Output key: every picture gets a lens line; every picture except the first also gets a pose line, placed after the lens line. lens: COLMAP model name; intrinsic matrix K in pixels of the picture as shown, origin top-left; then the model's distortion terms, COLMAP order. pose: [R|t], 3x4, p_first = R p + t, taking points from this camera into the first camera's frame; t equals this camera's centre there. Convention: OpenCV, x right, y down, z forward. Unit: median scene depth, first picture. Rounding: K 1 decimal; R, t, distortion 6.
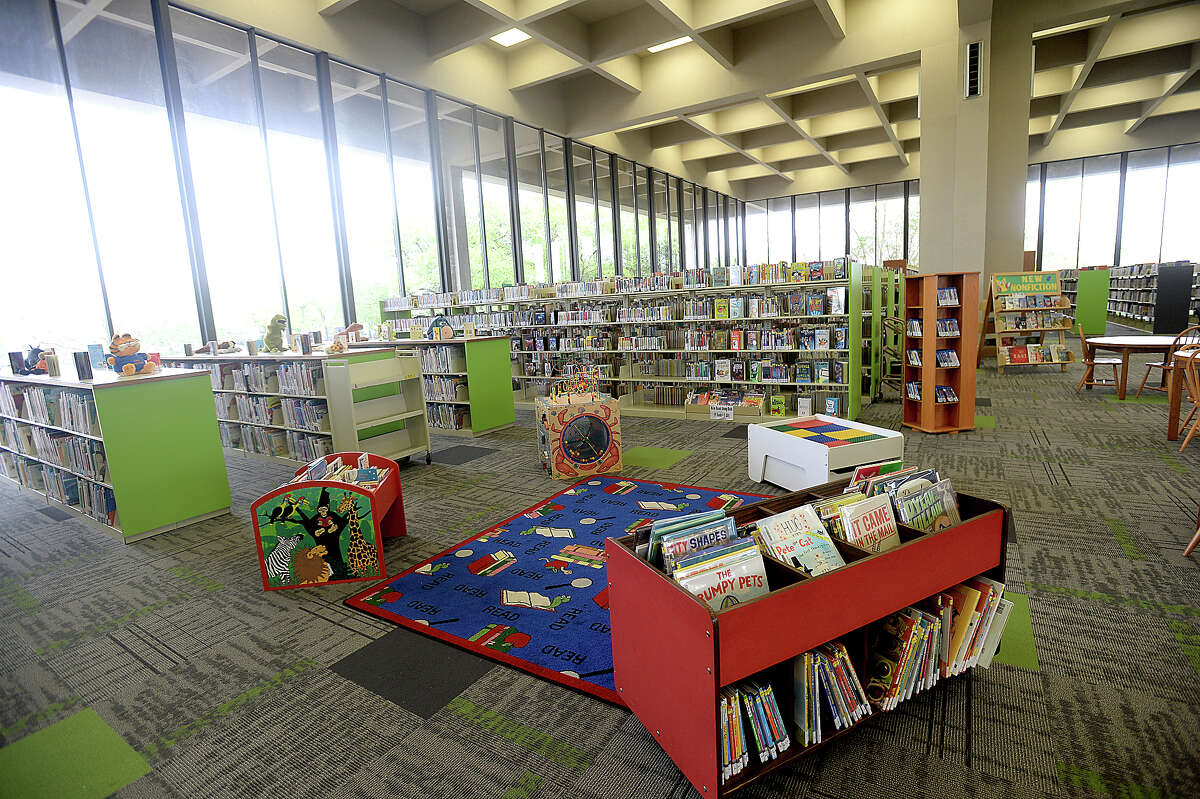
lens RADIAL K [[569.2, 0, 605.7], [0, 569.2, 387.3], [0, 0, 1]] dist [-0.076408, 0.018934]
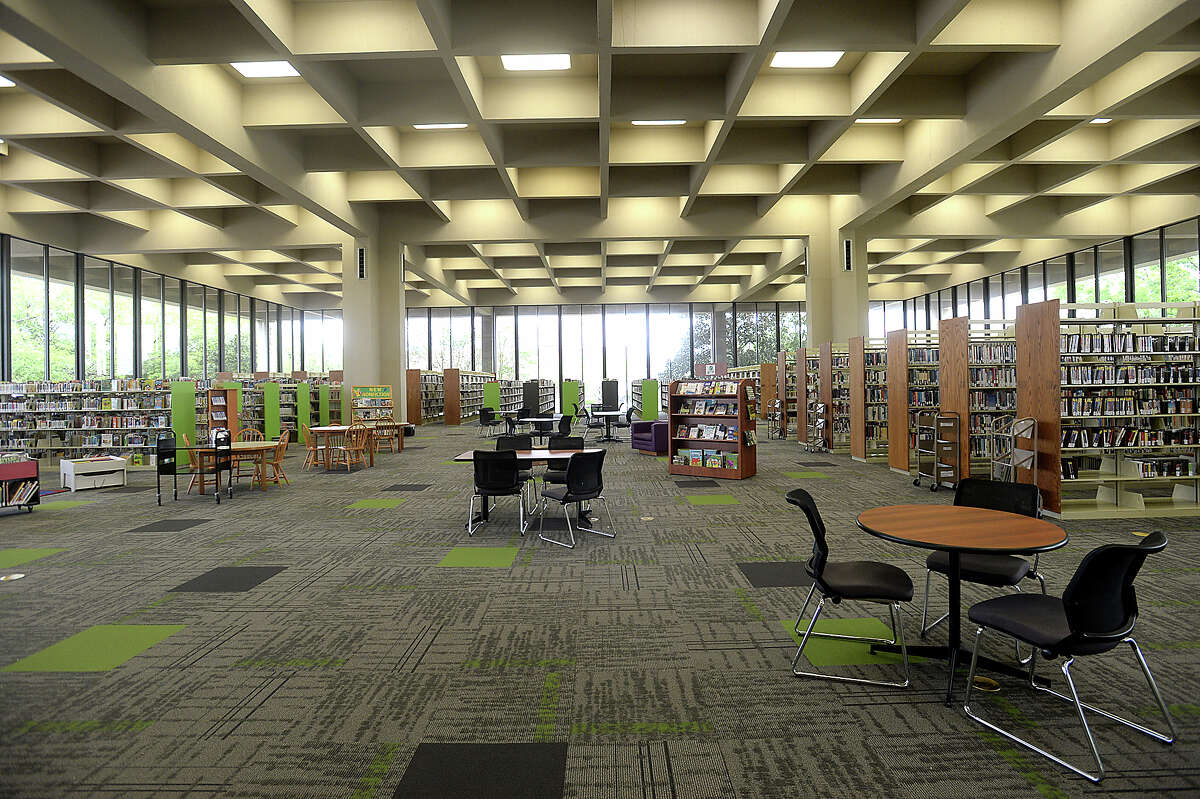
lens RADIAL K [[569.2, 0, 605.7], [0, 569.2, 387.3], [0, 0, 1]] dist [-0.076408, 0.018934]
pose [[0.821051, 0.041259, 0.569363, 0.436738], [0.053119, 0.987535, -0.148162, 0.113800], [-0.568379, 0.151893, 0.808625, -1.009734]]
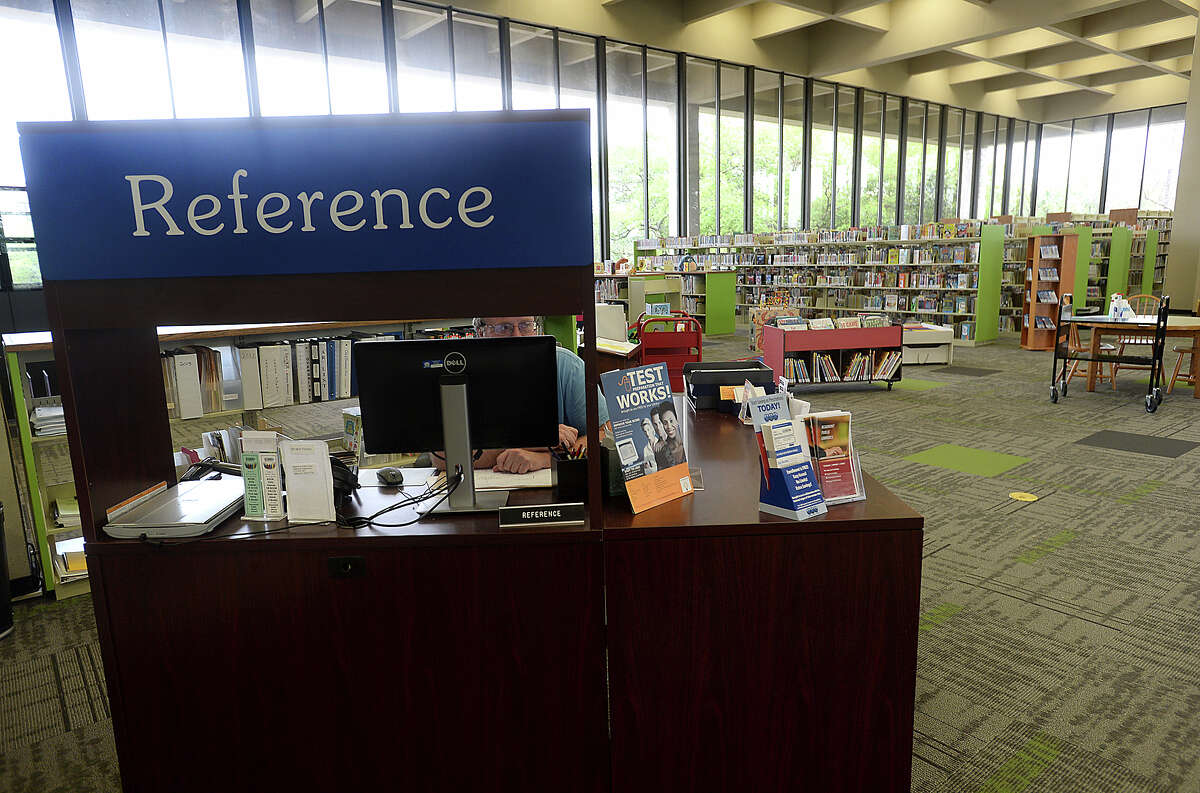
lens RADIAL K [[751.7, 0, 627.1], [0, 751.7, 390.1], [0, 0, 1]] dist [0.001943, 0.002114]
pose [[0.952271, 0.087007, -0.292590, 0.129448], [-0.073771, 0.995702, 0.055992, 0.107206], [0.296204, -0.031735, 0.954597, -0.781874]]
